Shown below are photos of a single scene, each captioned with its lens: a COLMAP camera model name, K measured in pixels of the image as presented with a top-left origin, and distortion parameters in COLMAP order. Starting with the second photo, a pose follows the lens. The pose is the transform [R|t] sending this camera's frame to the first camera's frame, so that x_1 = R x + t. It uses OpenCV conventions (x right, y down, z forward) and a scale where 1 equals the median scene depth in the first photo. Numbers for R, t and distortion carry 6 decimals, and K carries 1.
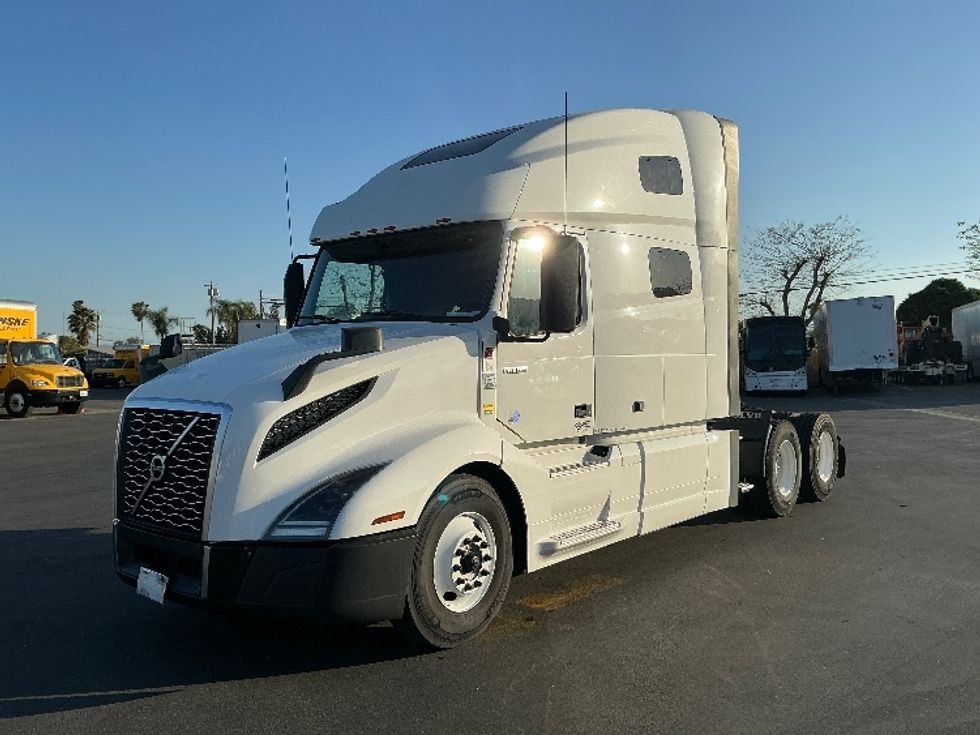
lens RADIAL K [[834.0, 0, 499.0], [0, 834.0, 369.0], [0, 0, 1]] dist [-0.011619, -0.007241]
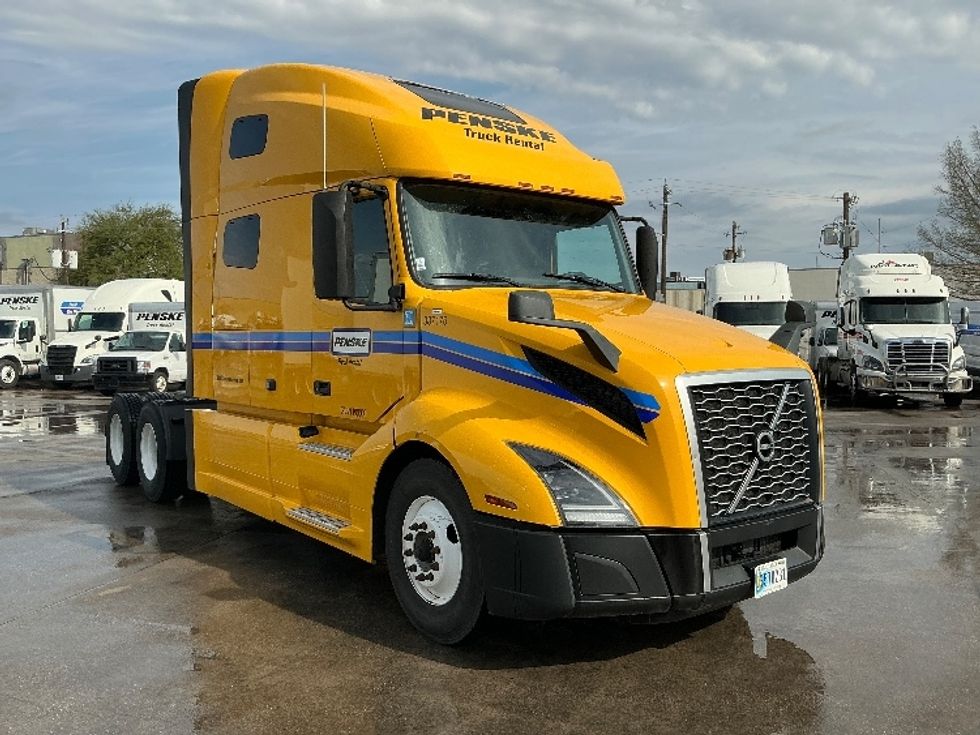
lens RADIAL K [[787.2, 0, 486.7], [0, 787.2, 369.5], [0, 0, 1]] dist [0.013136, 0.000383]
pose [[0.248684, -0.039760, 0.967768, -1.117576], [0.014182, 0.999199, 0.037407, 0.000292], [-0.968481, 0.004422, 0.249049, 0.925679]]
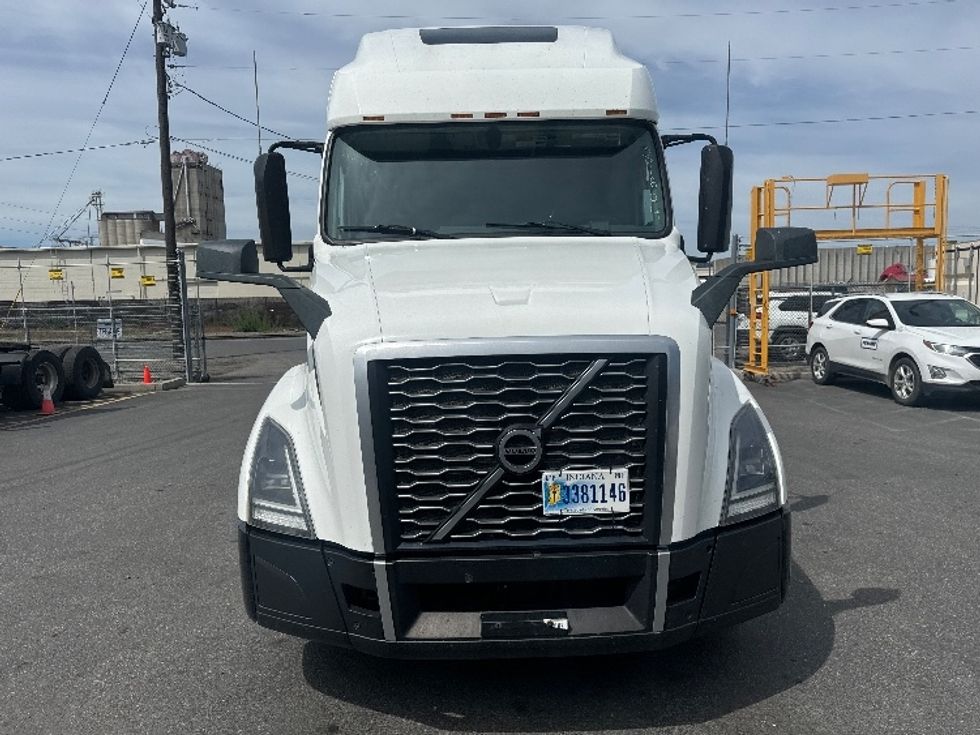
lens RADIAL K [[760.8, 0, 495.5], [0, 760.8, 363.6], [0, 0, 1]] dist [0.001530, -0.000208]
pose [[0.753797, -0.067231, 0.653659, -0.674283], [0.033568, 0.997393, 0.063875, 0.016516], [-0.656249, -0.026207, 0.754089, 0.508058]]
